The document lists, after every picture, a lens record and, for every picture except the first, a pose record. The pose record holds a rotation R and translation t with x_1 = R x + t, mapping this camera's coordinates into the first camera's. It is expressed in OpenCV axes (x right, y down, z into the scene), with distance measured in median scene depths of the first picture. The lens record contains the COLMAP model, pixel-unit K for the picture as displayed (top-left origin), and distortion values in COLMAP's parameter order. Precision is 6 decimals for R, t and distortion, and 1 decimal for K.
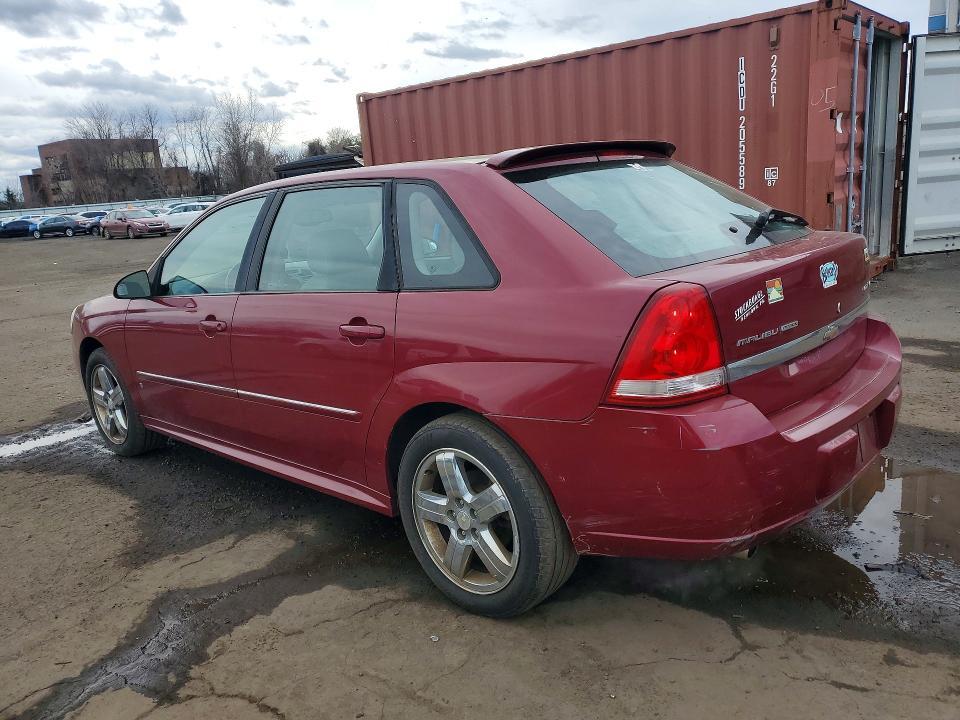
lens RADIAL K [[753.0, 0, 480.0], [0, 753.0, 360.0], [0, 0, 1]] dist [0.009230, 0.006436]
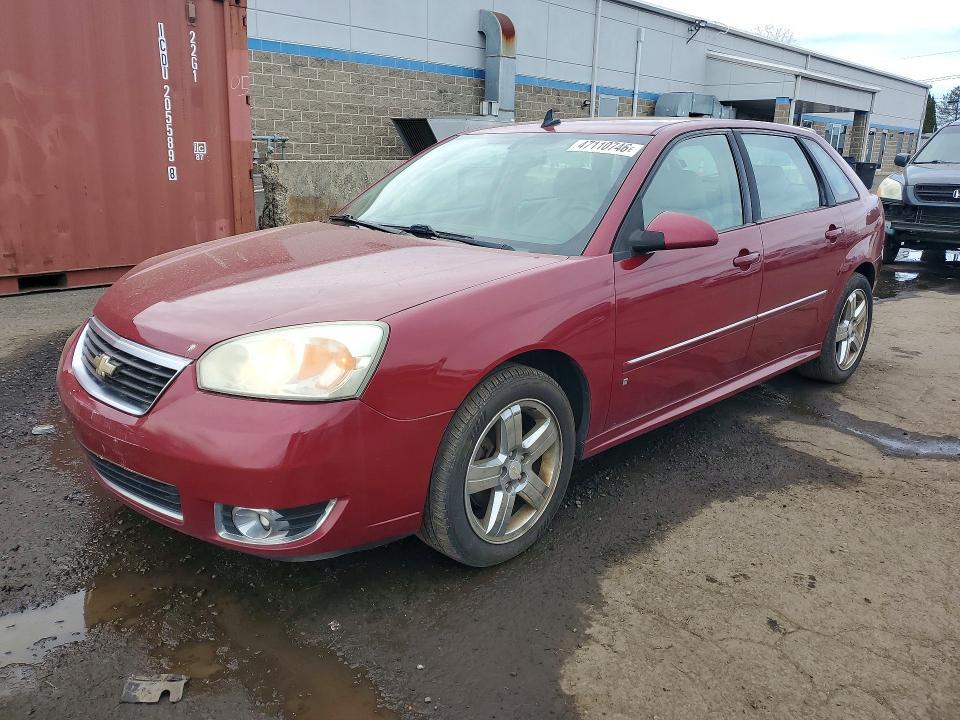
lens RADIAL K [[719.8, 0, 476.4], [0, 719.8, 357.6], [0, 0, 1]] dist [0.002357, 0.000233]
pose [[0.050662, -0.196201, 0.979254, -0.642274], [0.198032, 0.963018, 0.182702, -0.079912], [-0.978885, 0.184668, 0.087643, 0.625351]]
